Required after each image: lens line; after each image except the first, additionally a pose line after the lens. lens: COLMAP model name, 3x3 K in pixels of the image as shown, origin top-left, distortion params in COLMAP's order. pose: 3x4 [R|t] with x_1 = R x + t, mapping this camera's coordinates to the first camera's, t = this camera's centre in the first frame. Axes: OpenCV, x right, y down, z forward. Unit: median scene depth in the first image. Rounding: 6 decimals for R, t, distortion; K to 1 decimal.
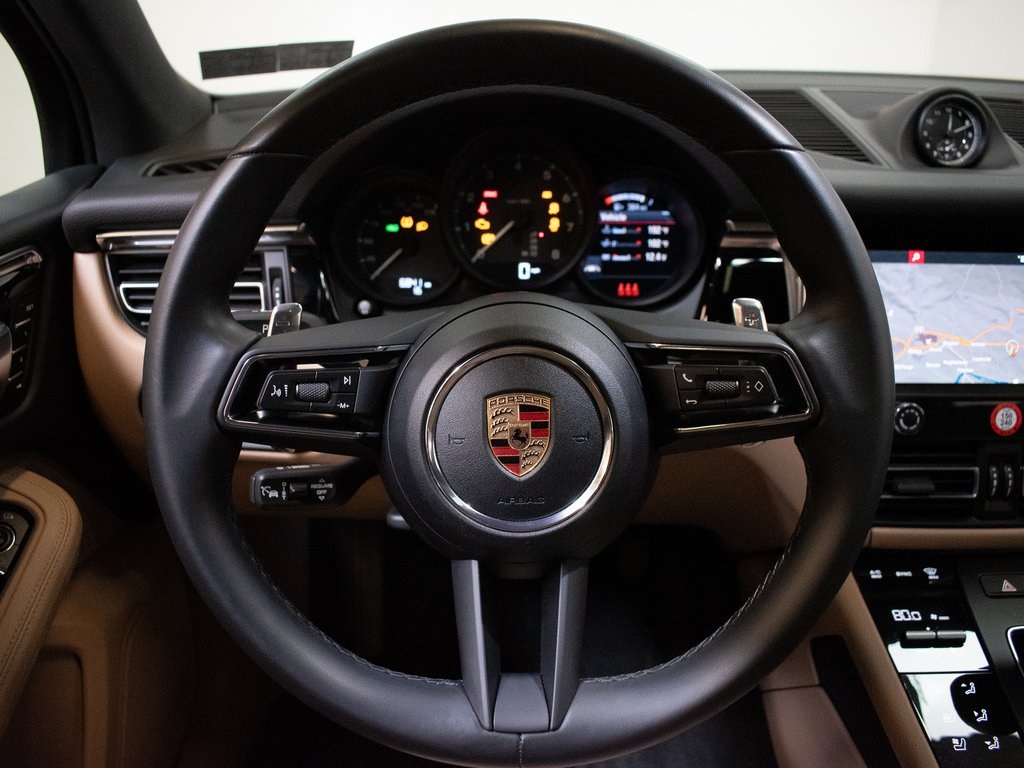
lens RADIAL K [[888.0, 0, 510.0], [0, 888.0, 382.4], [0, 0, 1]] dist [-0.095075, 0.003840]
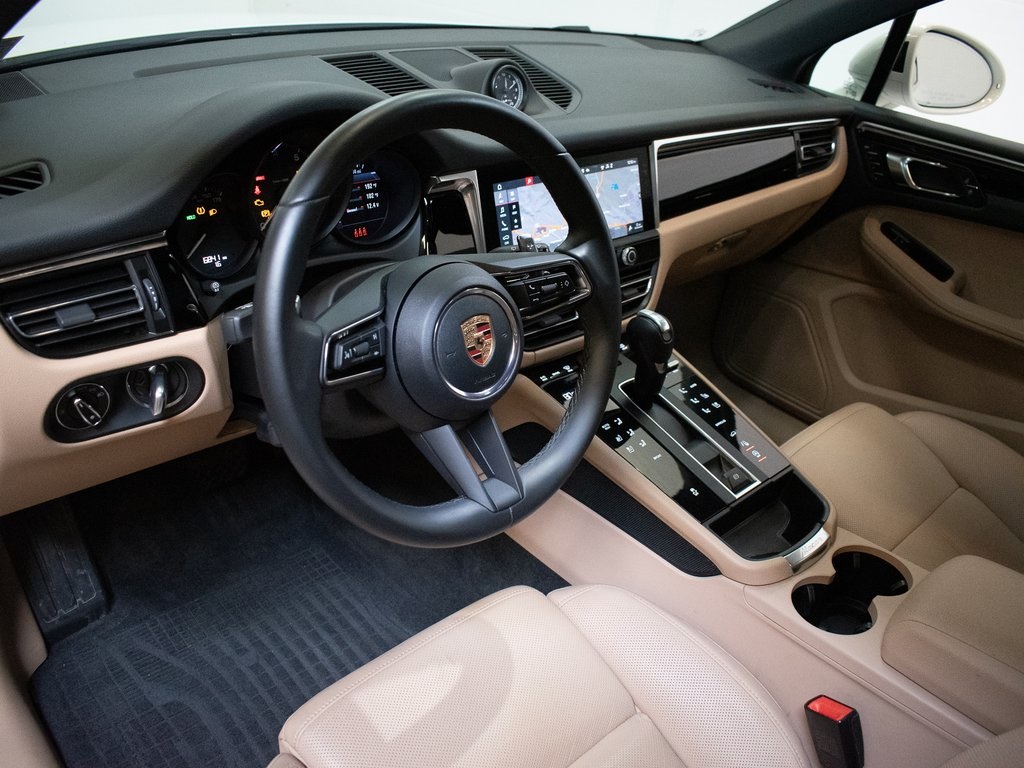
lens RADIAL K [[888.0, 0, 513.1], [0, 888.0, 388.4], [0, 0, 1]] dist [-0.095075, 0.003840]
pose [[0.724292, -0.286655, 0.627081, -0.677650], [0.185840, 0.956984, 0.222813, -0.145081], [-0.663977, -0.044844, 0.746407, -0.213367]]
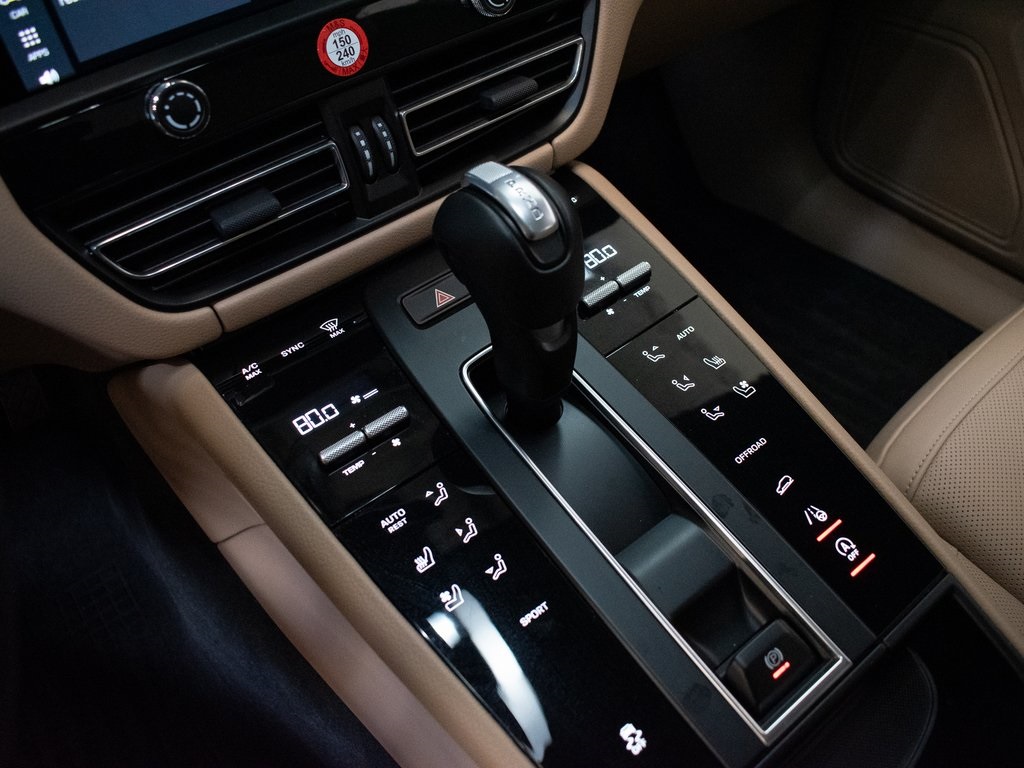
lens RADIAL K [[888.0, 0, 513.3], [0, 888.0, 381.4], [0, 0, 1]] dist [-0.095075, 0.003840]
pose [[0.779542, -0.479451, 0.403039, 0.311265], [0.301986, 0.851442, 0.428778, 0.015877], [-0.548742, -0.212539, 0.808523, 0.393994]]
